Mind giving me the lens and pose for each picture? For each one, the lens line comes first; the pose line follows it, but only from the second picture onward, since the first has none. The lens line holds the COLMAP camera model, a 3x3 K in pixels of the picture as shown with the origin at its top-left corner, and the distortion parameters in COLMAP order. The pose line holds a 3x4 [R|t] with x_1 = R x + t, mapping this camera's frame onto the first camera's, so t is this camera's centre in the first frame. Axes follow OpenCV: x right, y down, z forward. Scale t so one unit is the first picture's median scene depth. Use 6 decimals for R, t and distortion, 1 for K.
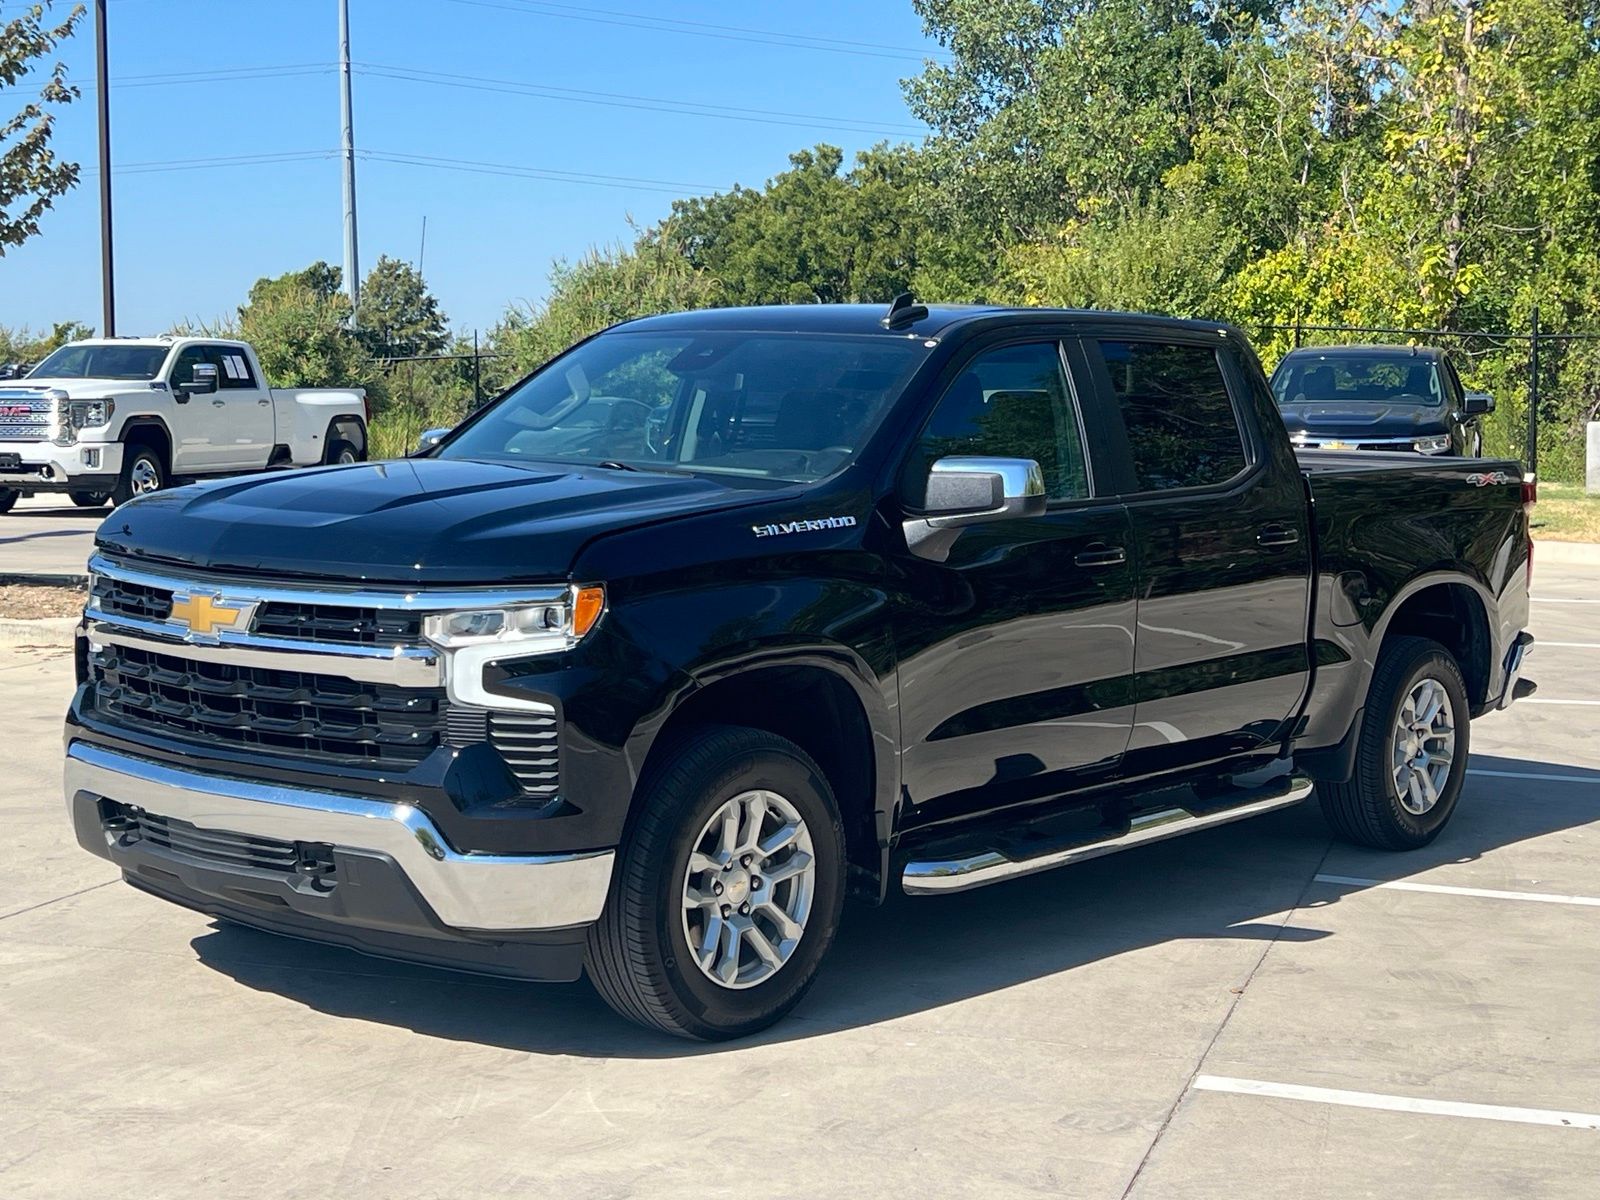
lens RADIAL K [[2428.4, 0, 800.0], [0, 2428.4, 600.0], [0, 0, 1]] dist [0.225956, -0.876128]
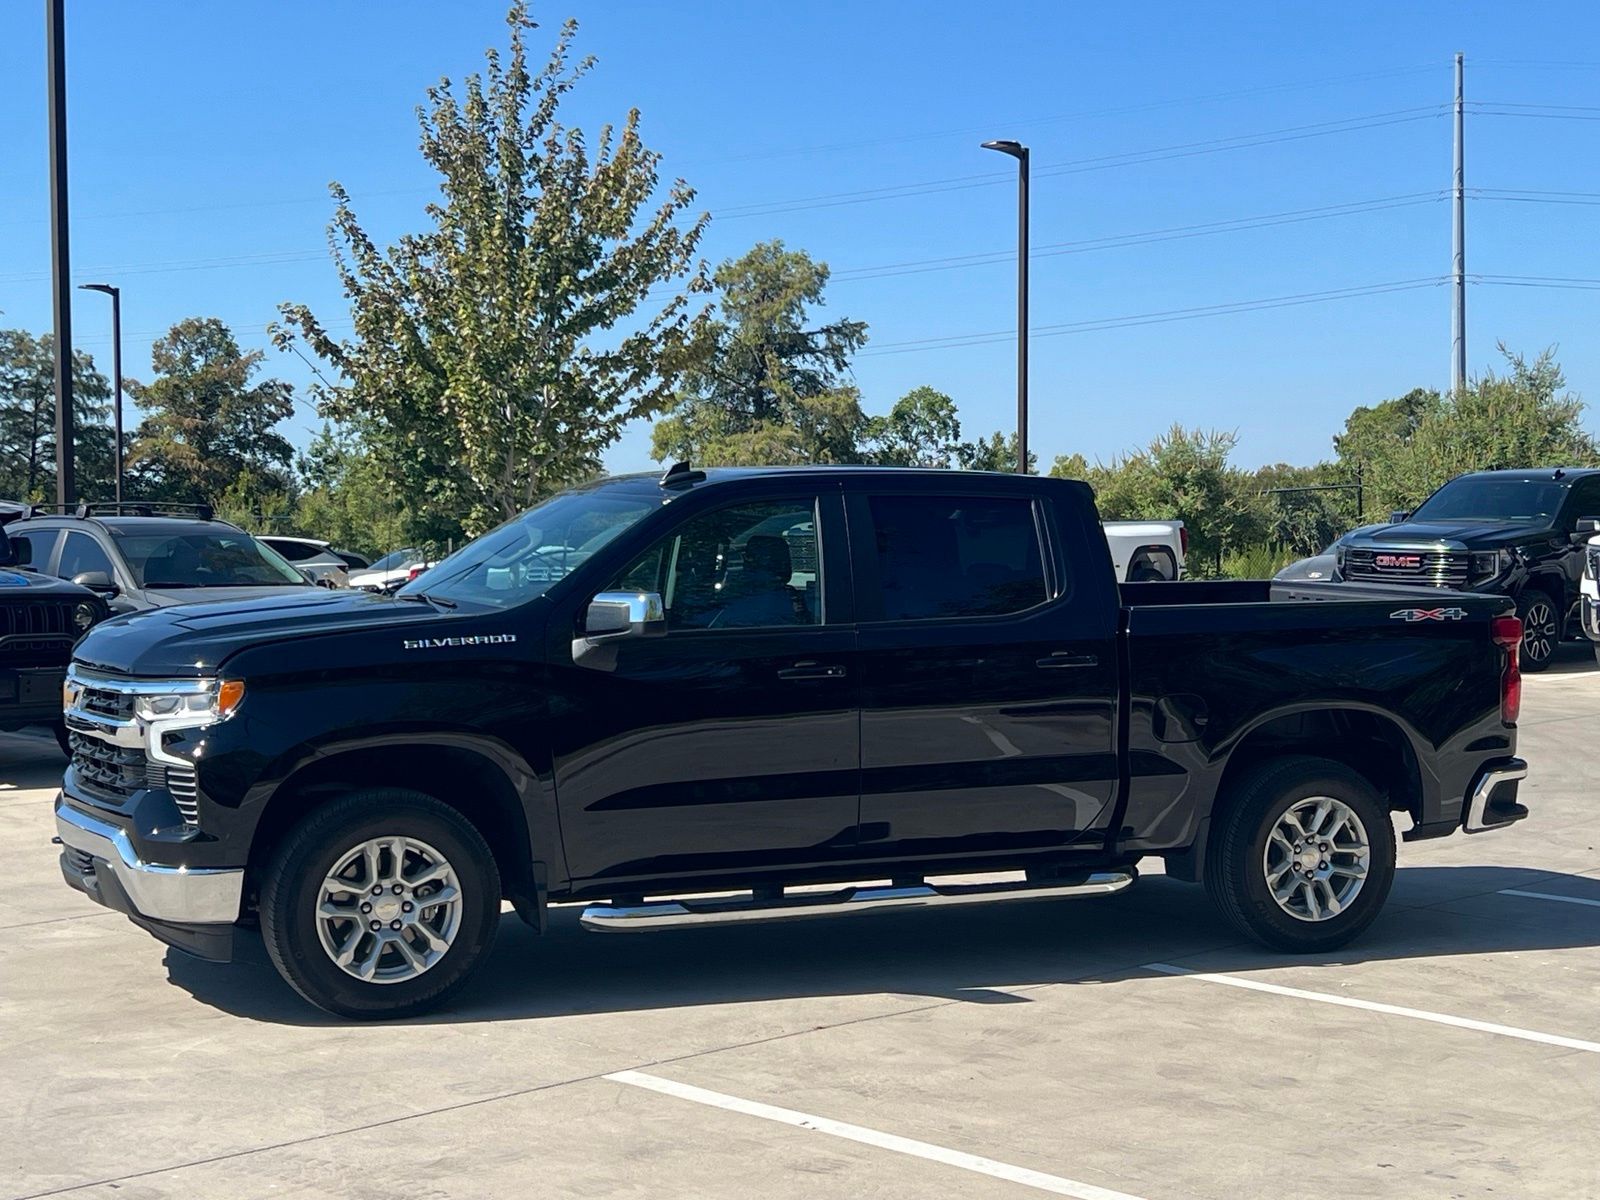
lens RADIAL K [[2428.4, 0, 800.0], [0, 2428.4, 600.0], [0, 0, 1]] dist [0.225956, -0.876128]
pose [[0.897087, 0.008551, -0.441770, 0.769646], [-0.031176, 0.998546, -0.043982, -0.000025], [0.440752, 0.053228, 0.896049, -0.121595]]
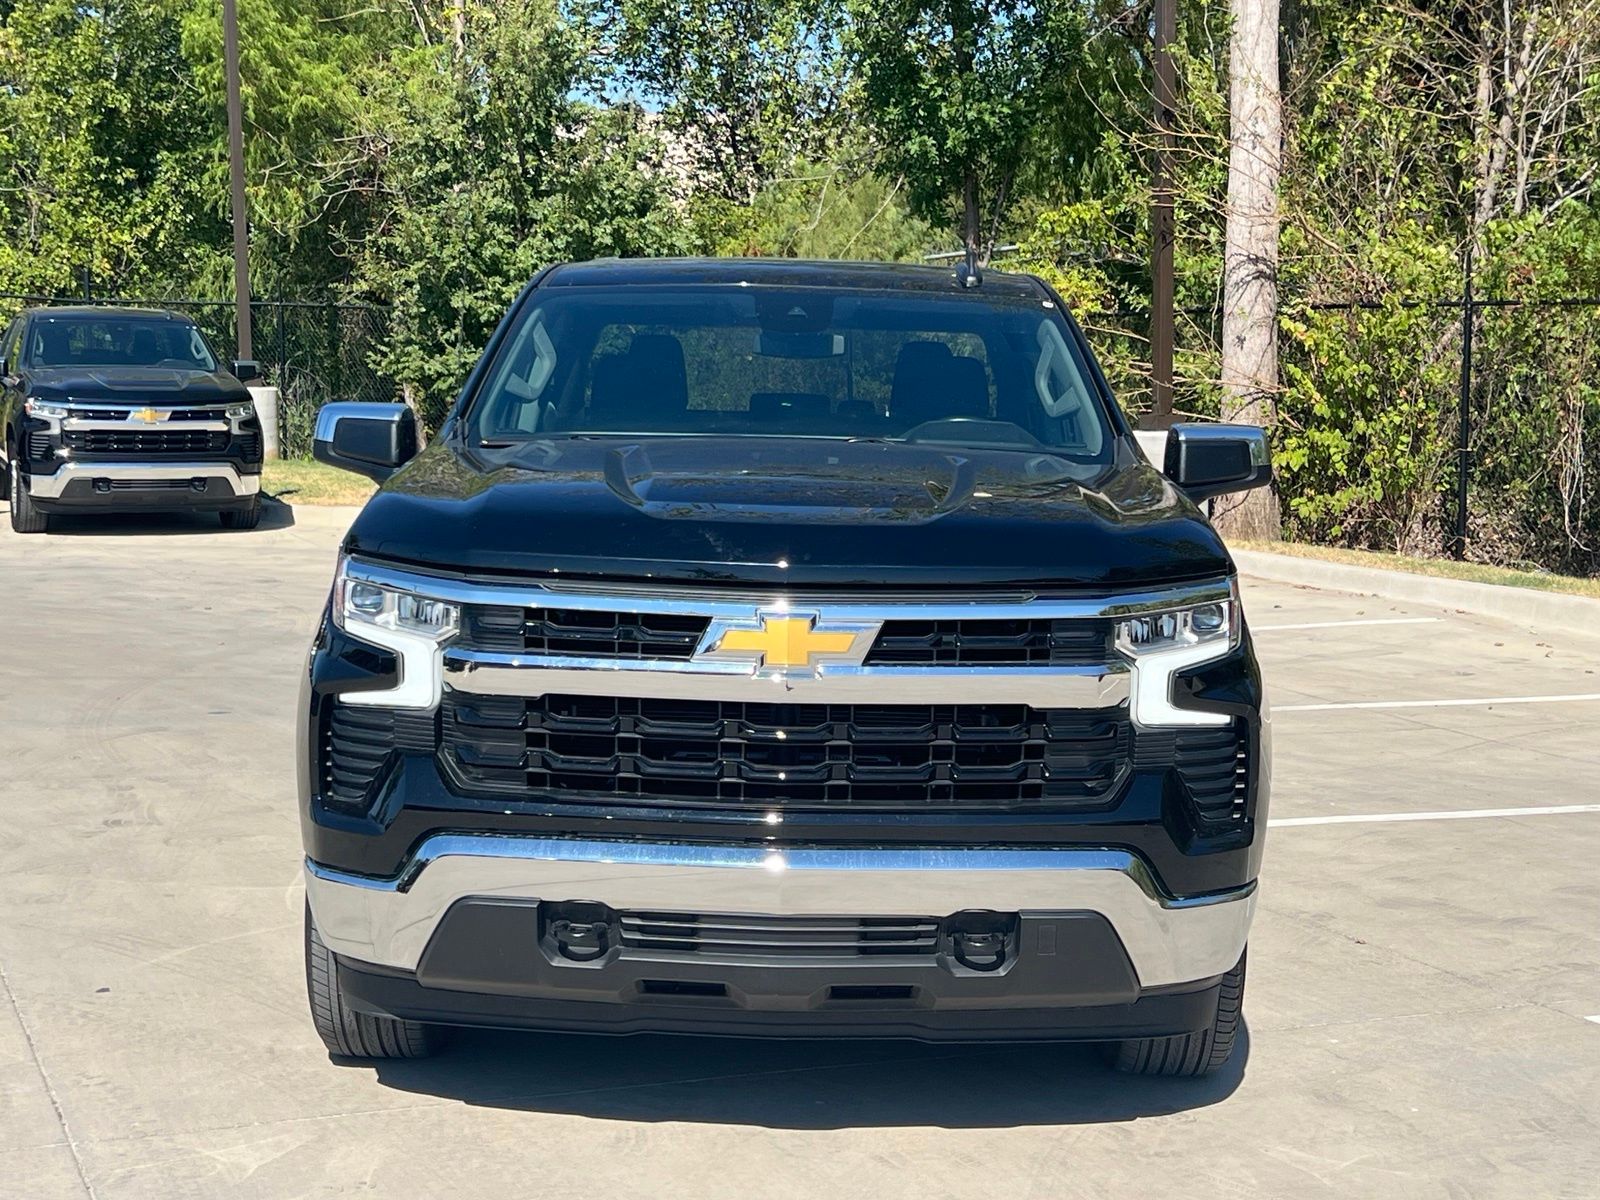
lens RADIAL K [[2428.4, 0, 800.0], [0, 2428.4, 600.0], [0, 0, 1]] dist [0.225956, -0.876128]
pose [[0.770269, -0.061539, 0.634743, -0.701589], [0.052622, 0.998072, 0.032906, -0.031822], [-0.635544, 0.008055, 0.772022, 0.385228]]
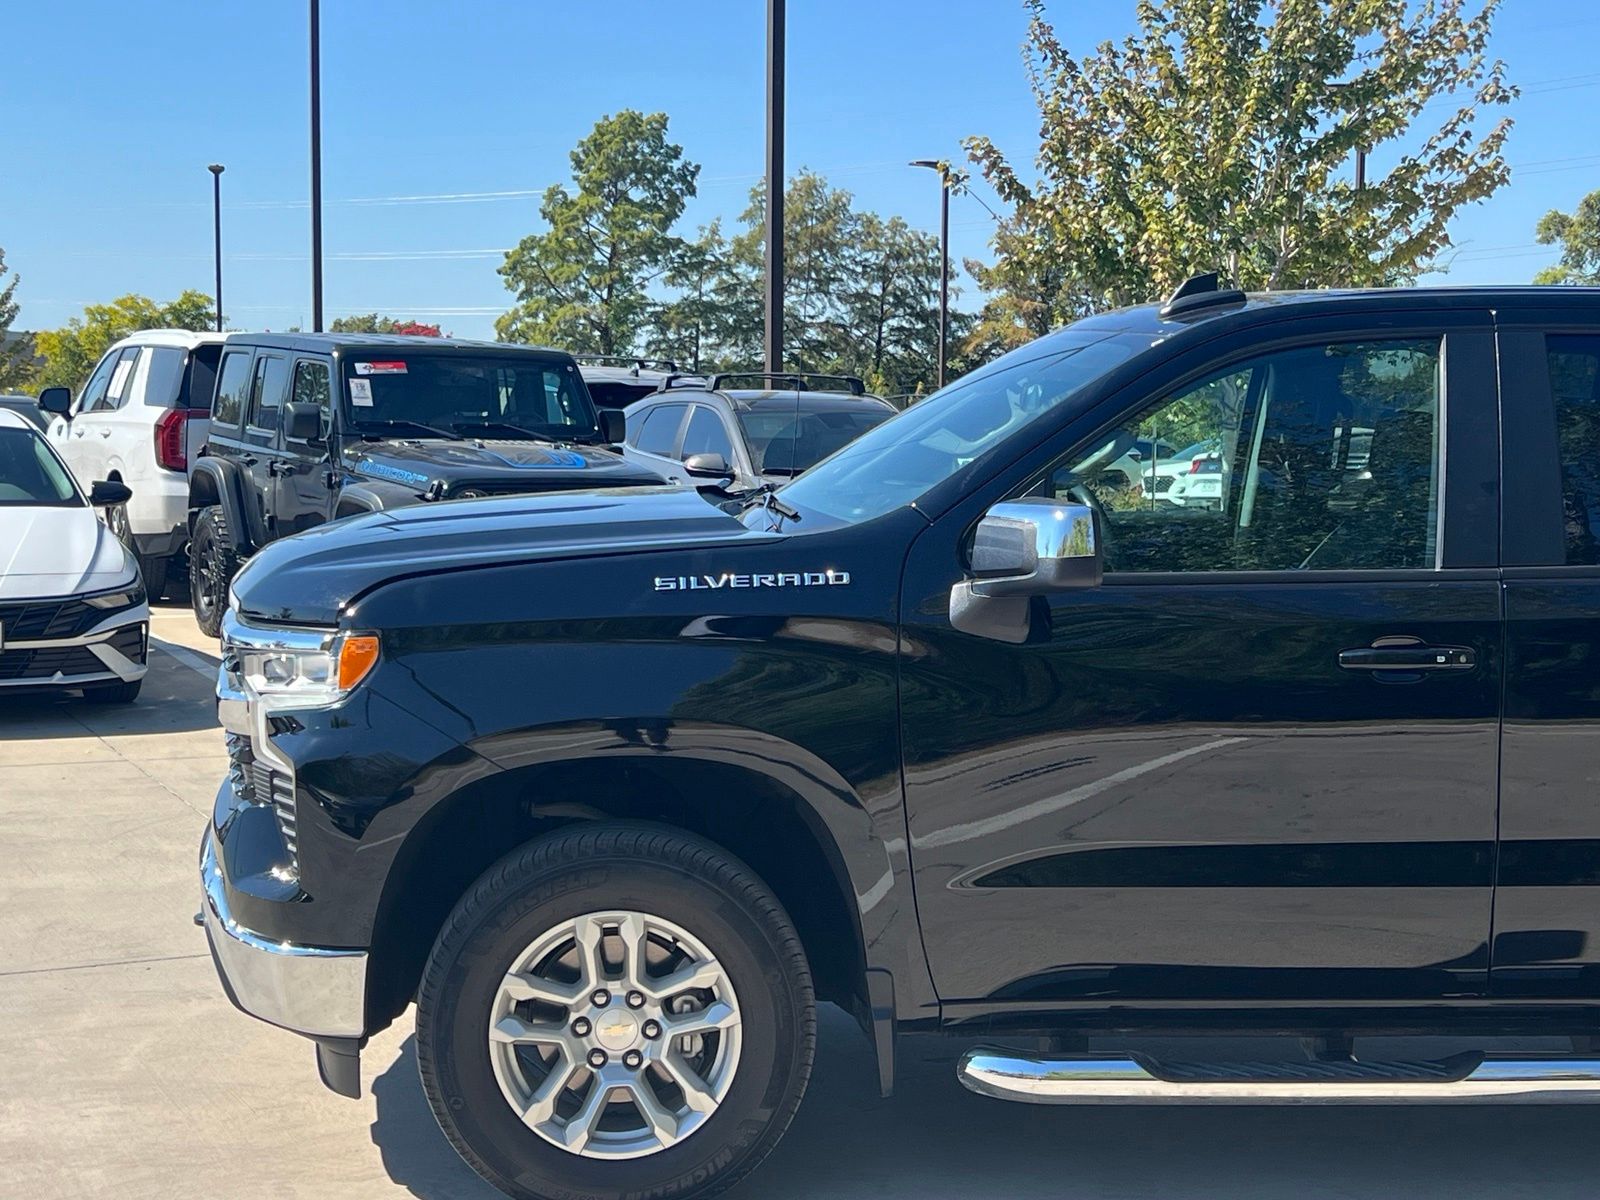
lens RADIAL K [[2428.4, 0, 800.0], [0, 2428.4, 600.0], [0, 0, 1]] dist [0.225956, -0.876128]
pose [[0.688333, 0.061757, -0.722762, 0.576729], [-0.069162, 0.997418, 0.019358, -0.040868], [0.722091, 0.036662, 0.690826, 0.483782]]
